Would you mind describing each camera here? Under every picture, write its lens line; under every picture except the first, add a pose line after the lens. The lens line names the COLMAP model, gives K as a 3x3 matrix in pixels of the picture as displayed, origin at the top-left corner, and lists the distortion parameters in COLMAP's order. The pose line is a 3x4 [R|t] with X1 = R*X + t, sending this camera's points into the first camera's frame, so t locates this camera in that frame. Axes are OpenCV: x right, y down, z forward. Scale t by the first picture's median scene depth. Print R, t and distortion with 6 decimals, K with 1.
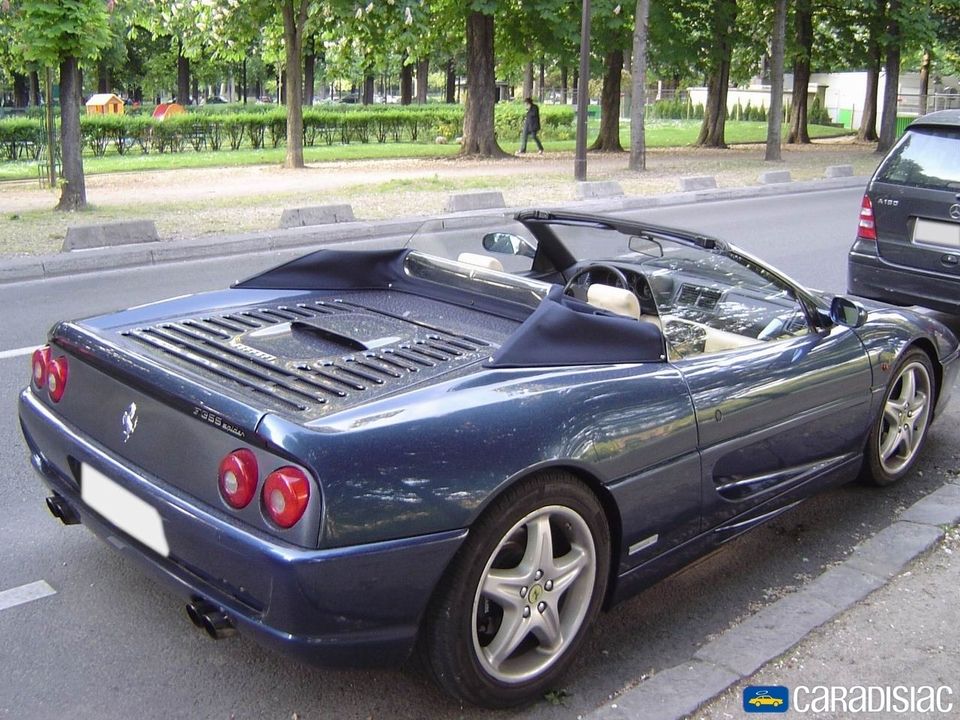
lens RADIAL K [[1087.9, 0, 480.0], [0, 1087.9, 360.0], [0, 0, 1]] dist [-0.114260, -0.040506]
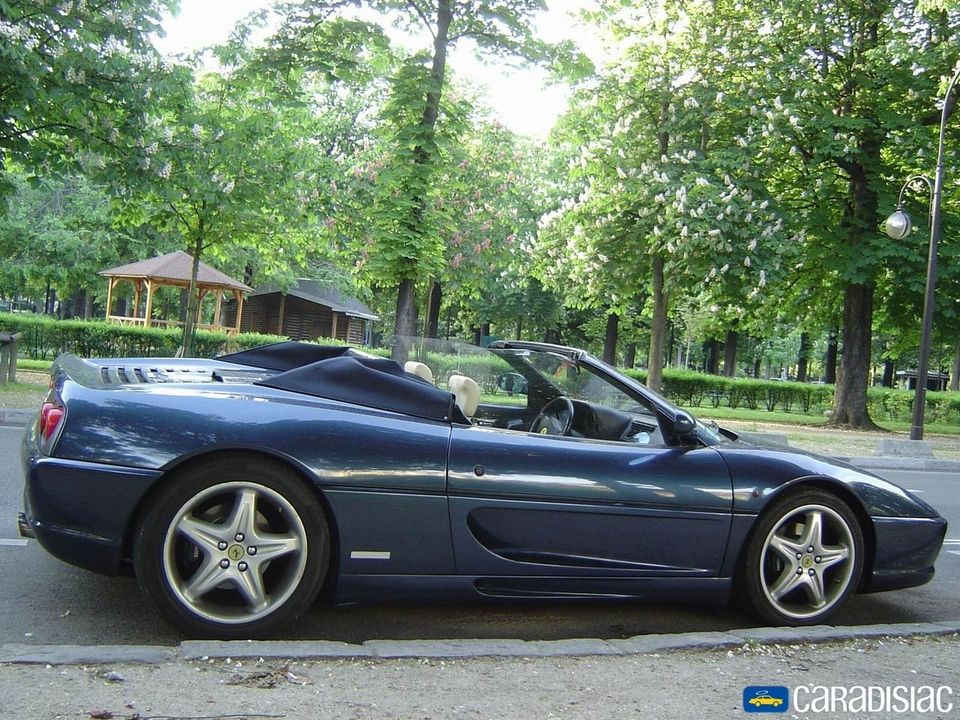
lens RADIAL K [[1087.9, 0, 480.0], [0, 1087.9, 360.0], [0, 0, 1]] dist [-0.114260, -0.040506]
pose [[0.915377, 0.068210, -0.396777, 0.138910], [-0.166018, 0.961800, -0.217666, 0.039189], [0.366773, 0.265119, 0.891734, -0.014970]]
